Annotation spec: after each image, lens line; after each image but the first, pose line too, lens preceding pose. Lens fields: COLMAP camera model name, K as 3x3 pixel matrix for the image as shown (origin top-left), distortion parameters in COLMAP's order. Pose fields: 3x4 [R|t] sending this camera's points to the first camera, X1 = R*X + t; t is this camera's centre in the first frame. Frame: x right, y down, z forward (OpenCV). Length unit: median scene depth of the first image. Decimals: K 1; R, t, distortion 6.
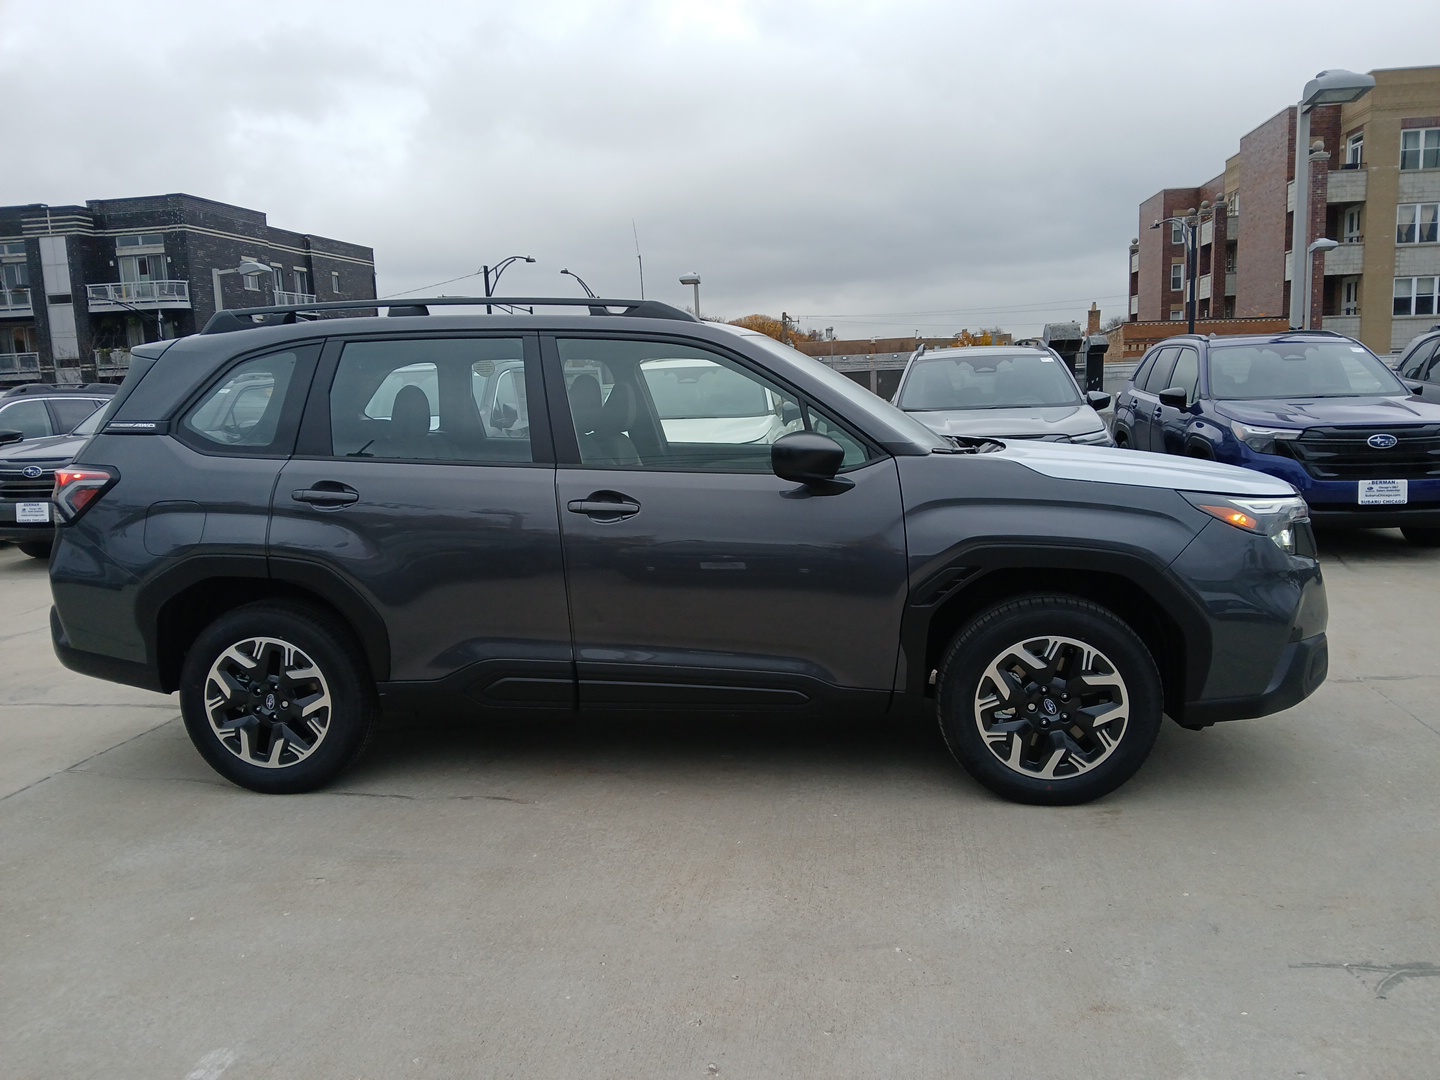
lens RADIAL K [[1163.8, 0, 720.0], [0, 1163.8, 540.0], [0, 0, 1]] dist [0.092314, -0.134091]
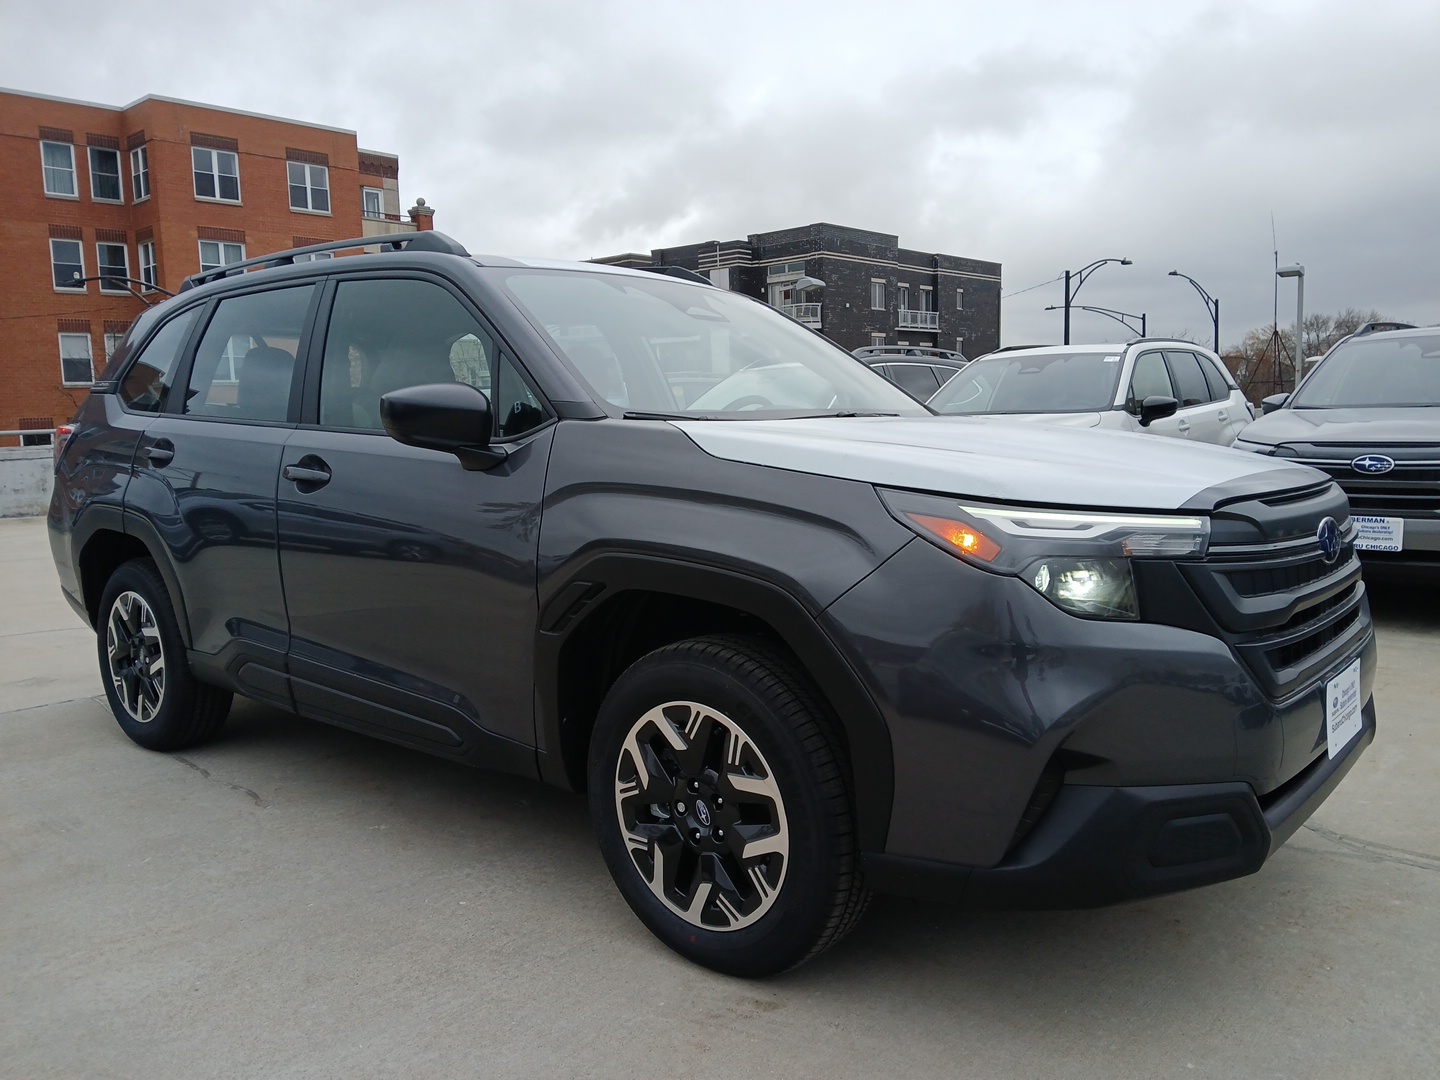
lens RADIAL K [[1163.8, 0, 720.0], [0, 1163.8, 540.0], [0, 0, 1]] dist [0.092314, -0.134091]
pose [[0.833461, 0.077520, -0.547113, 0.627226], [-0.088058, 0.996091, 0.006988, -0.012019], [0.545516, 0.042354, 0.837030, 0.462387]]
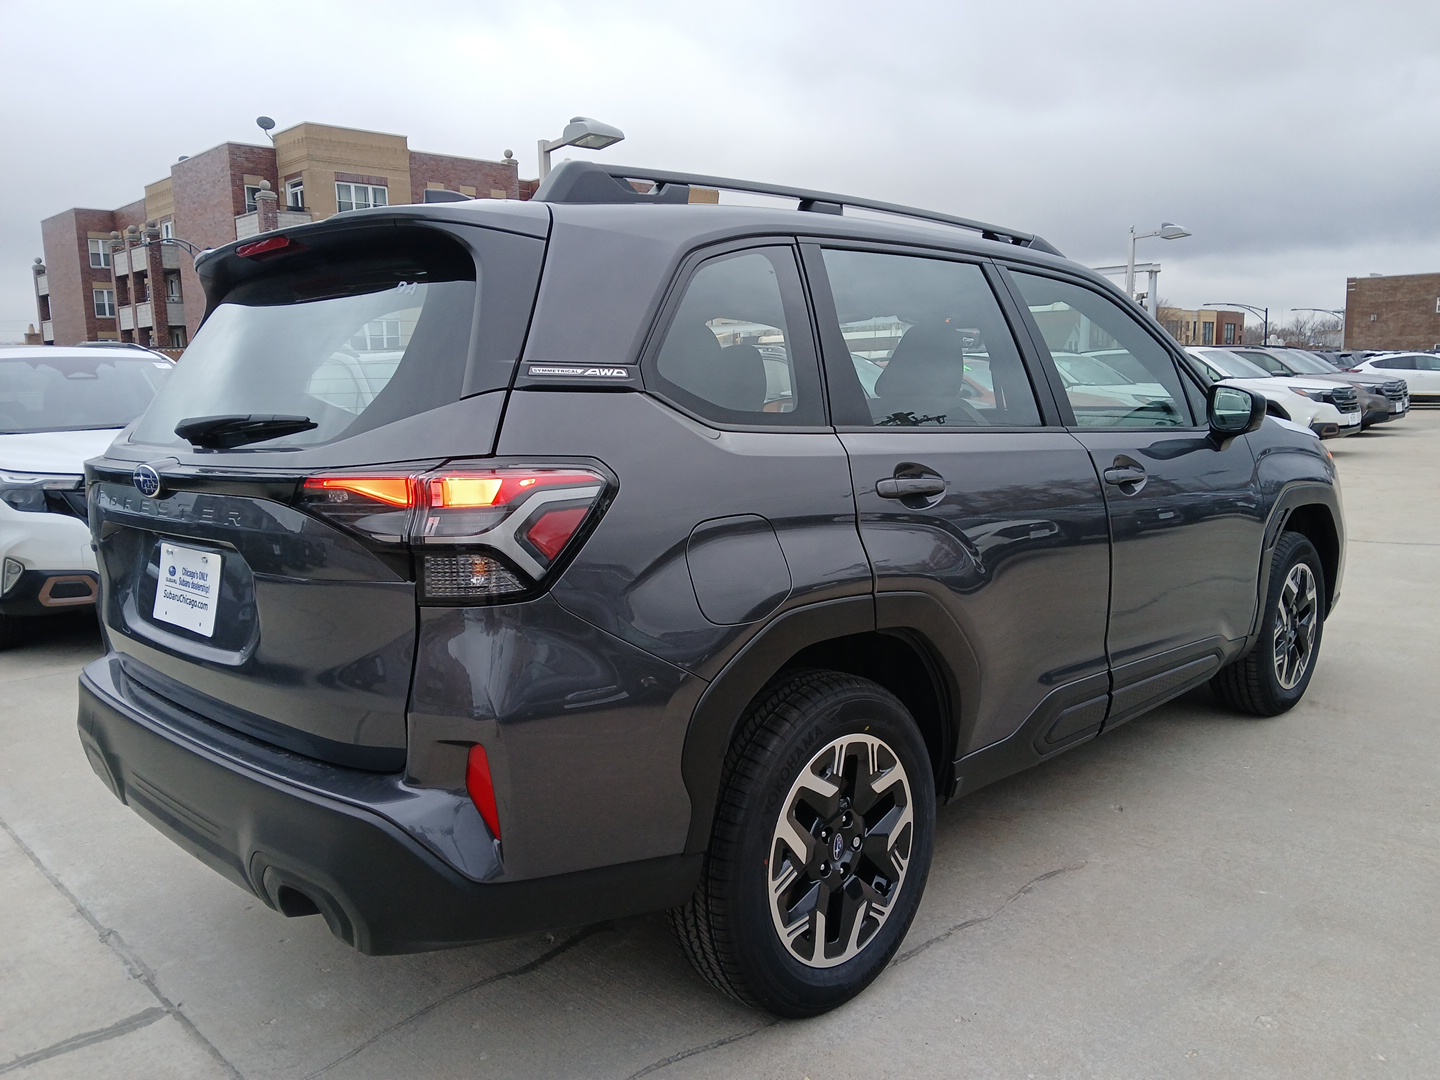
lens RADIAL K [[1148.7, 0, 748.1], [0, 1148.7, 538.8], [0, 0, 1]] dist [0.092896, -0.176801]
pose [[0.578329, -0.095342, 0.810213, -0.939371], [0.121187, 0.992169, 0.030251, -0.040305], [-0.806752, 0.080692, 0.585354, 0.754032]]
